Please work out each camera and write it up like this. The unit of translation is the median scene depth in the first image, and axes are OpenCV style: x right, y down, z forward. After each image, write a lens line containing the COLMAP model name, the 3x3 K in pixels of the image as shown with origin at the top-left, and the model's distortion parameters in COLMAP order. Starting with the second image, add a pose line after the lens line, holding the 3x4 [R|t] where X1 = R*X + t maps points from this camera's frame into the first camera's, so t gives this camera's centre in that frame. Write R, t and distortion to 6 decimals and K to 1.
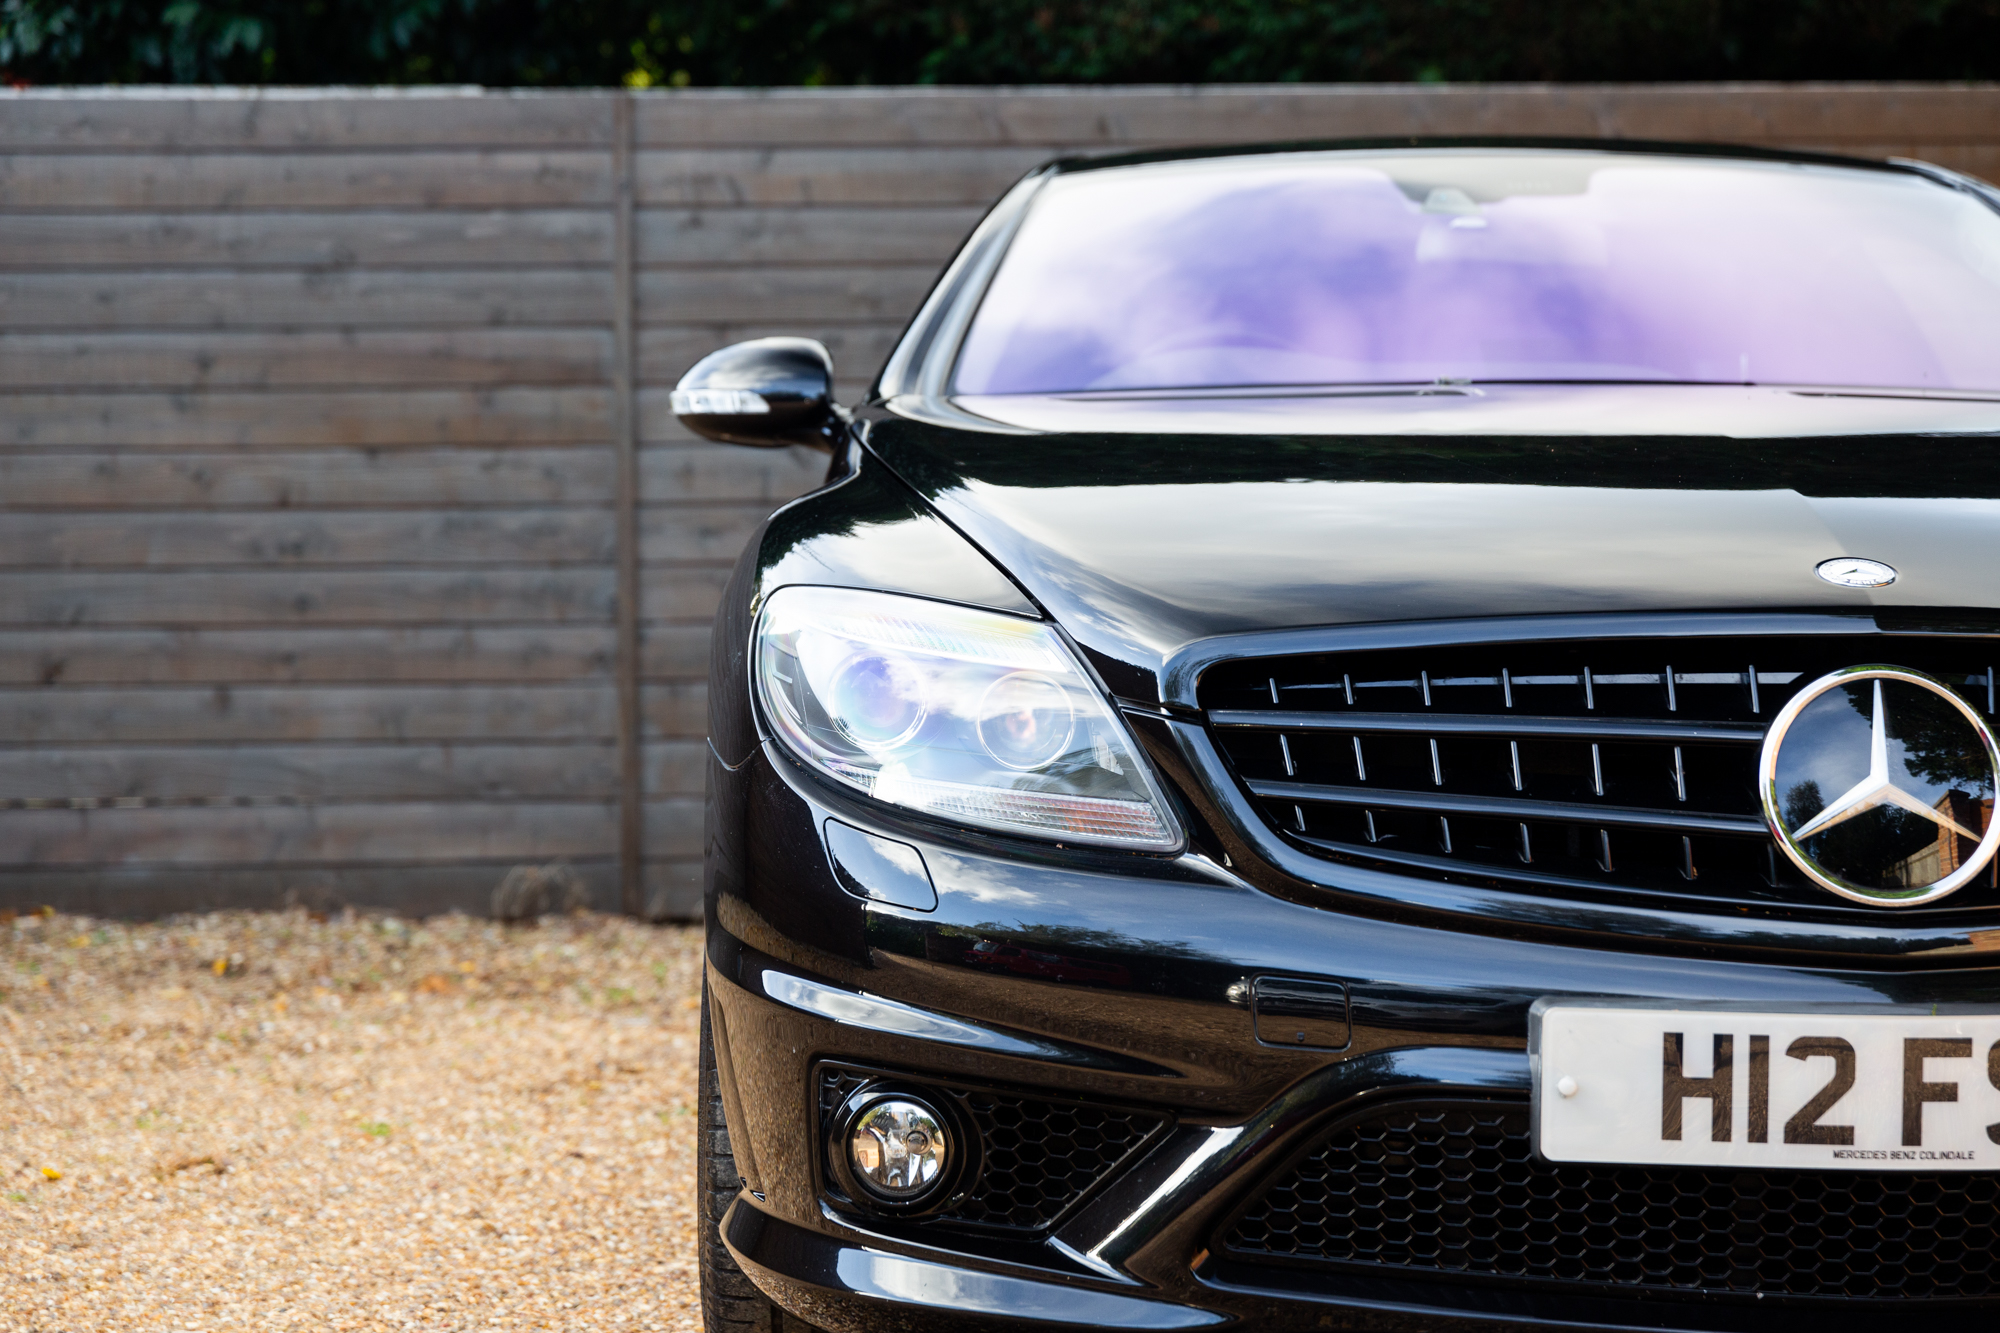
lens RADIAL K [[3690.6, 0, 1000.0], [0, 3690.6, 666.5], [0, 0, 1]] dist [-0.016559, 0.007898]
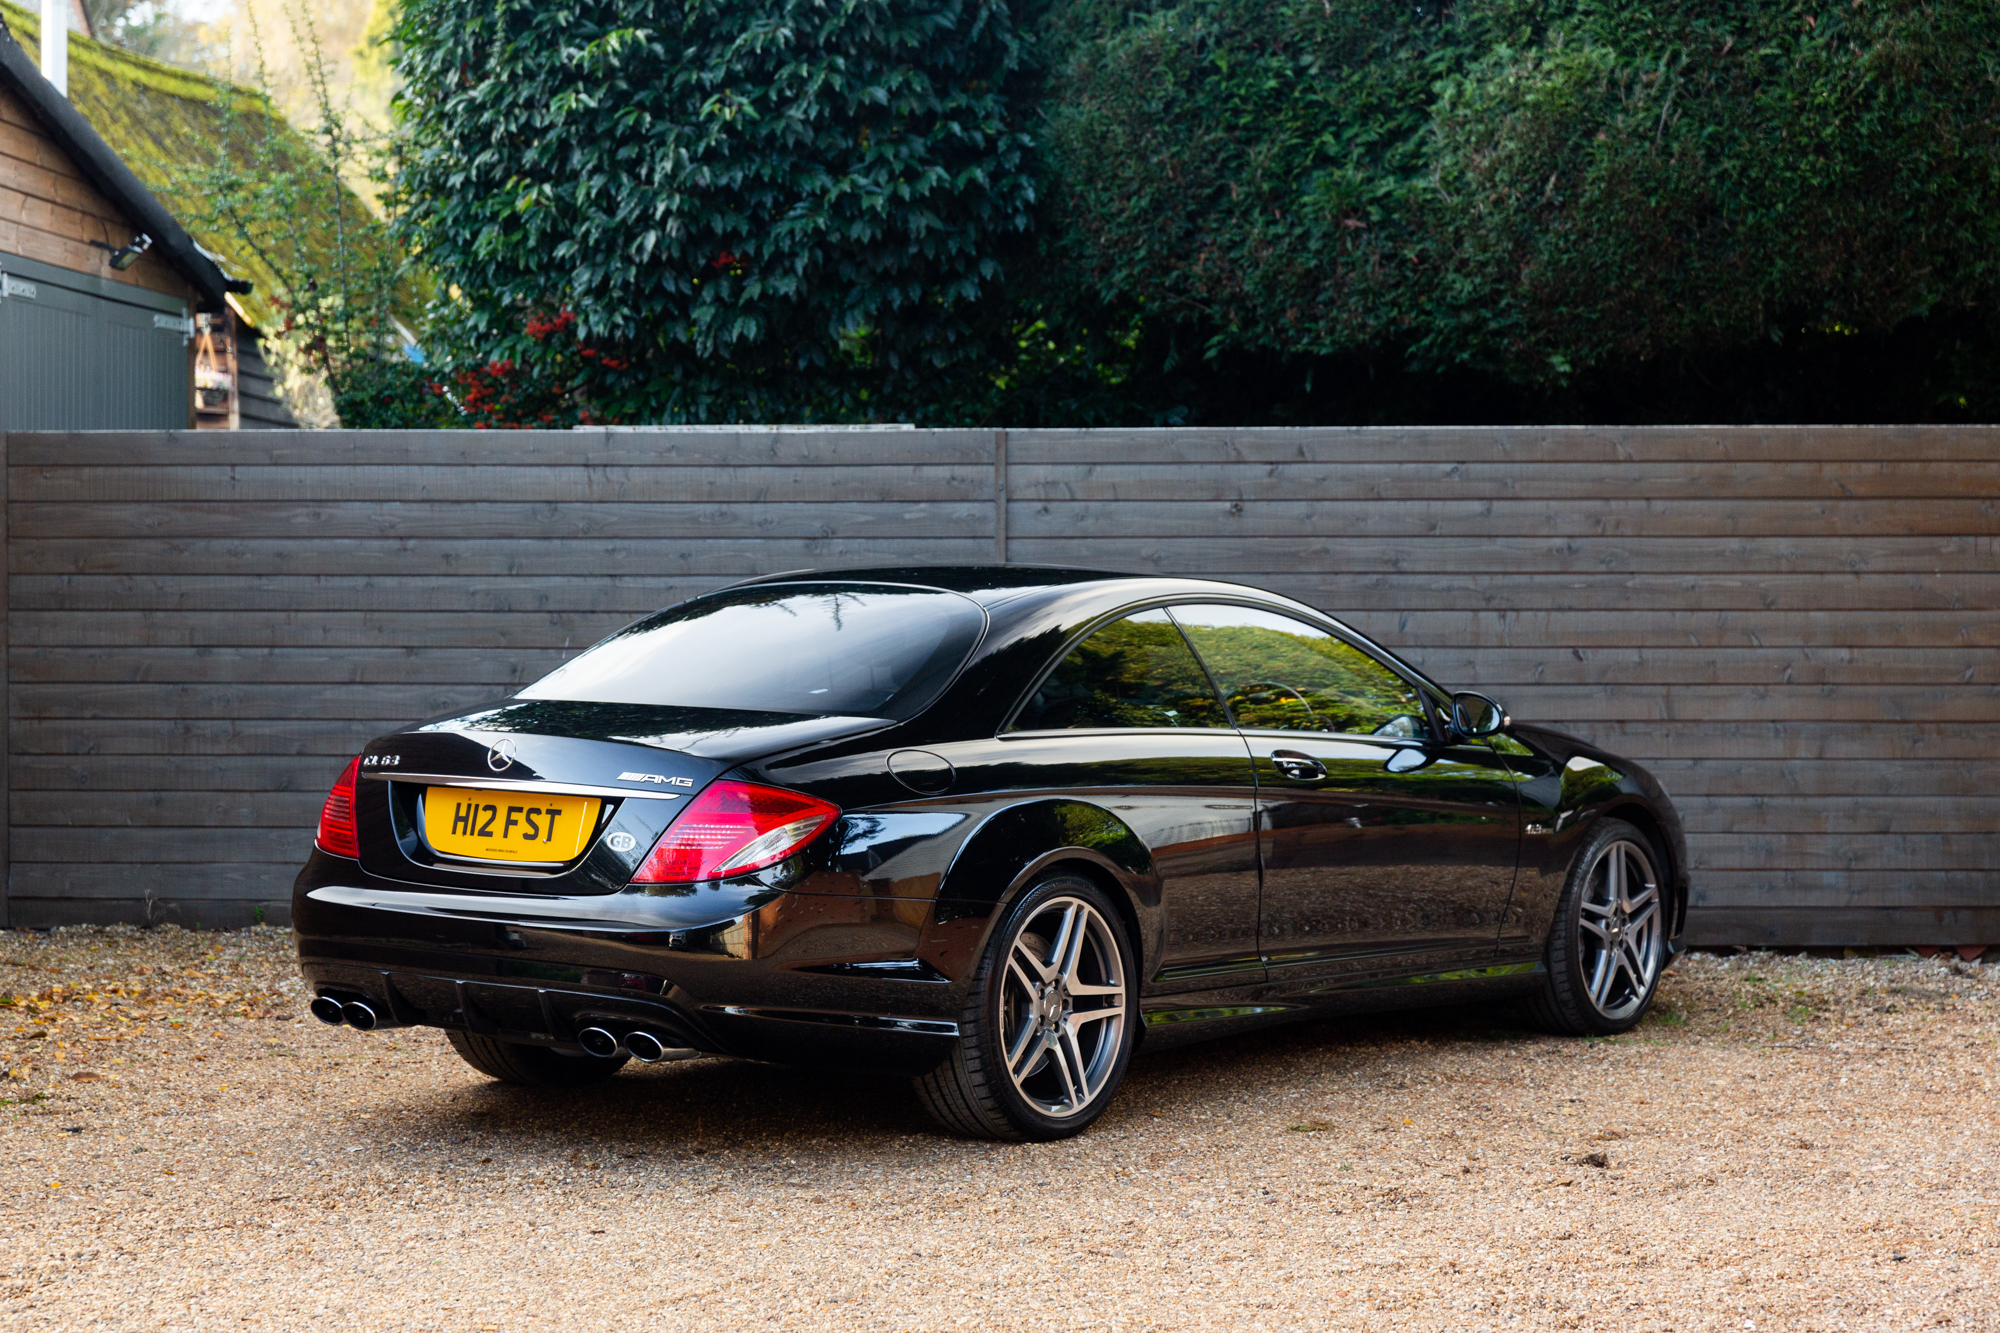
lens RADIAL K [[3796.8, 0, 1000.0], [0, 3796.8, 666.5], [0, 0, 1]] dist [-0.003134, -0.067051]
pose [[0.994947, 0.010929, -0.099805, 0.074140], [-0.009833, 0.999886, 0.011464, -0.082918], [0.099919, -0.010425, 0.994941, -0.758528]]
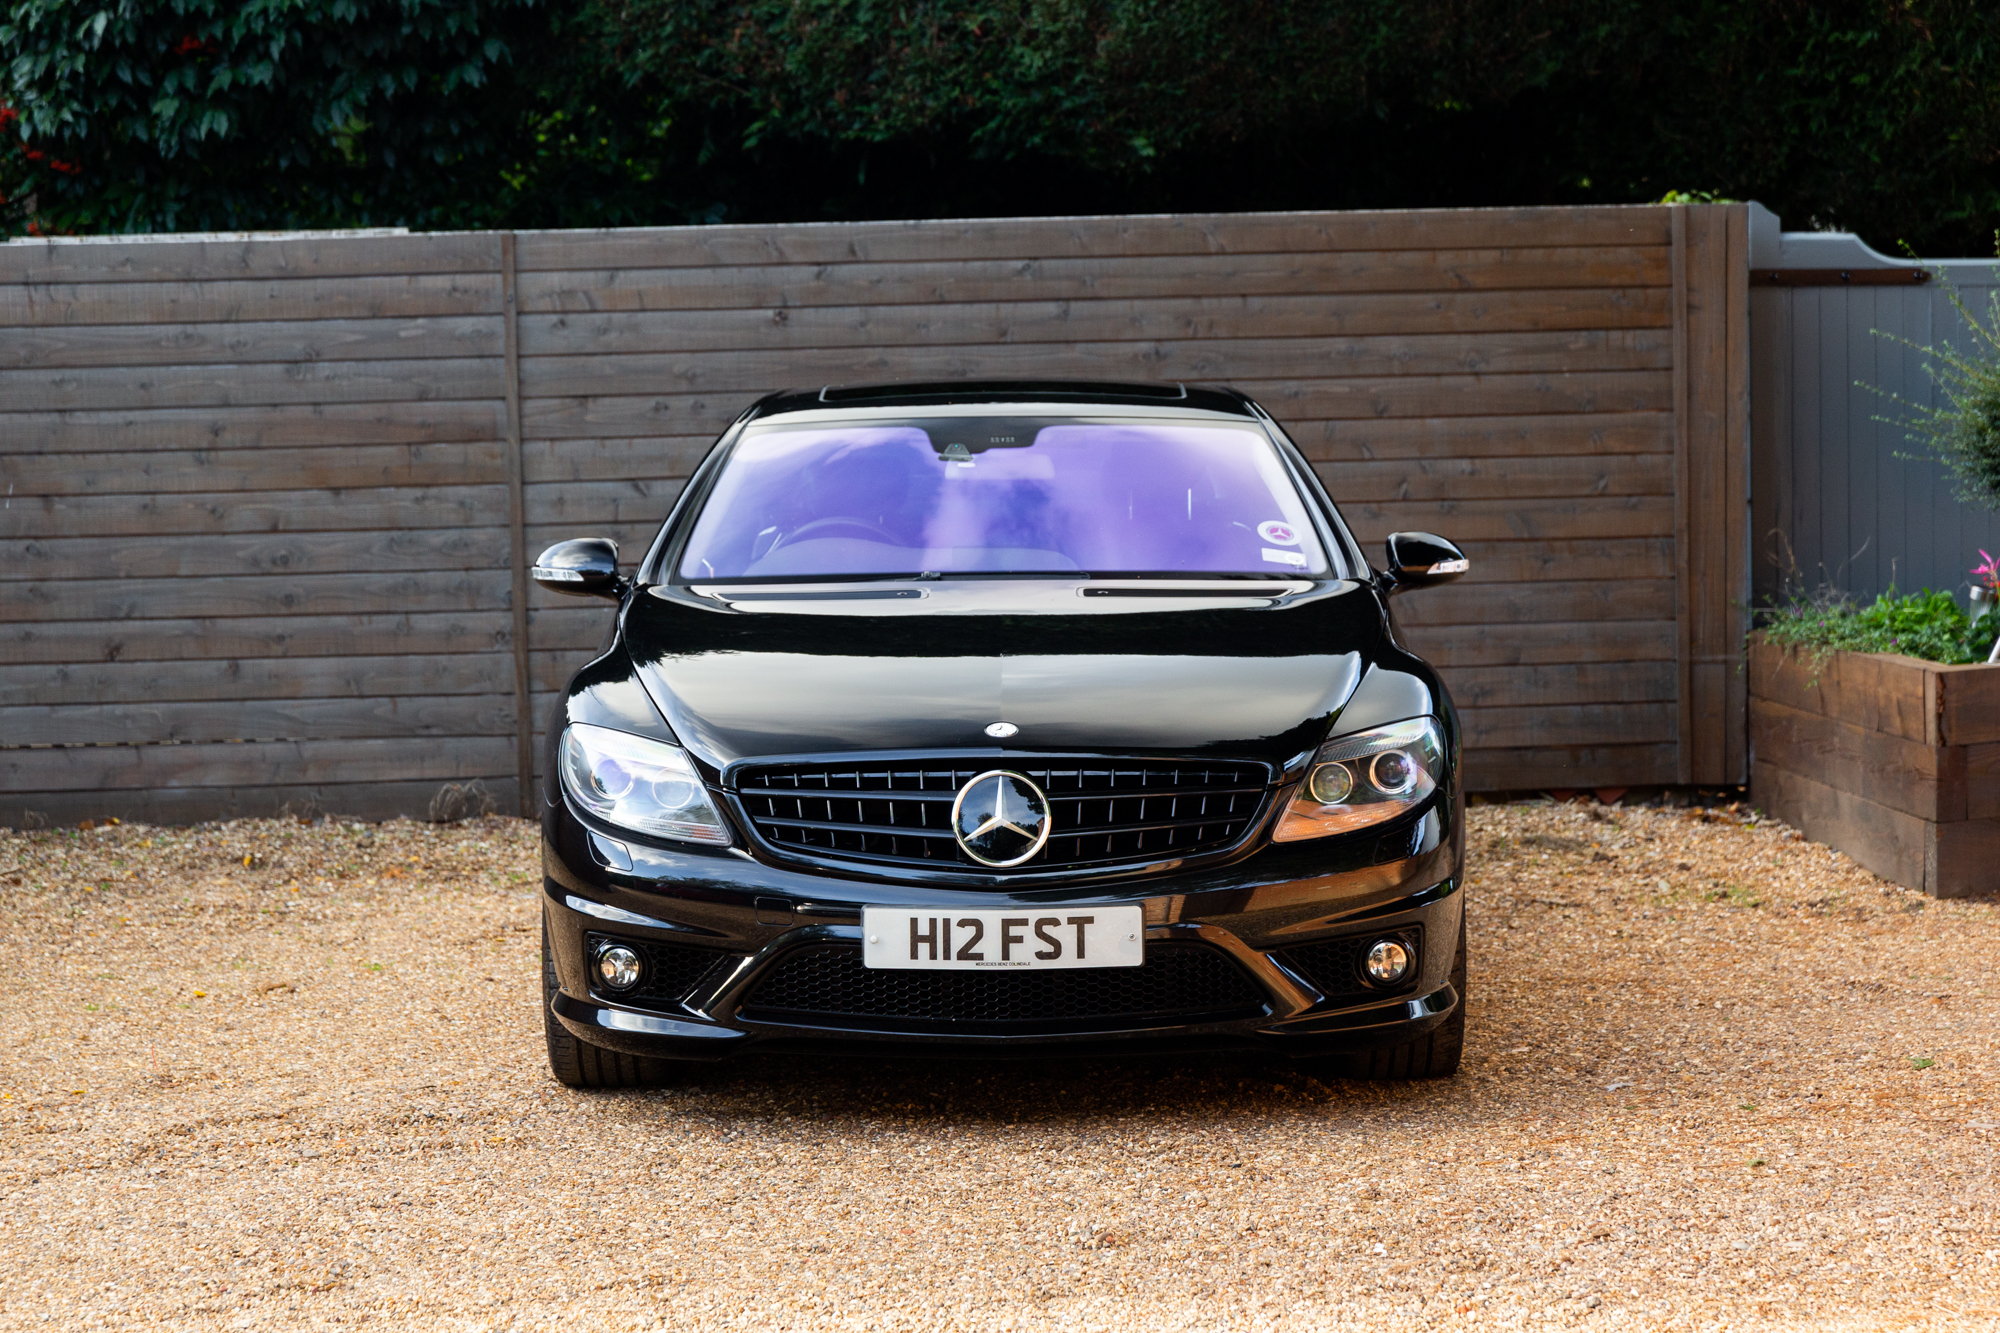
lens RADIAL K [[4152.6, 0, 1000.0], [0, 4152.6, 666.5], [0, 0, 1]] dist [-0.070912, 0.165387]
pose [[0.999852, -0.015189, 0.008139, 0.080623], [0.014743, 0.998522, 0.052306, -0.081908], [-0.008922, -0.052178, 0.998598, -0.681371]]
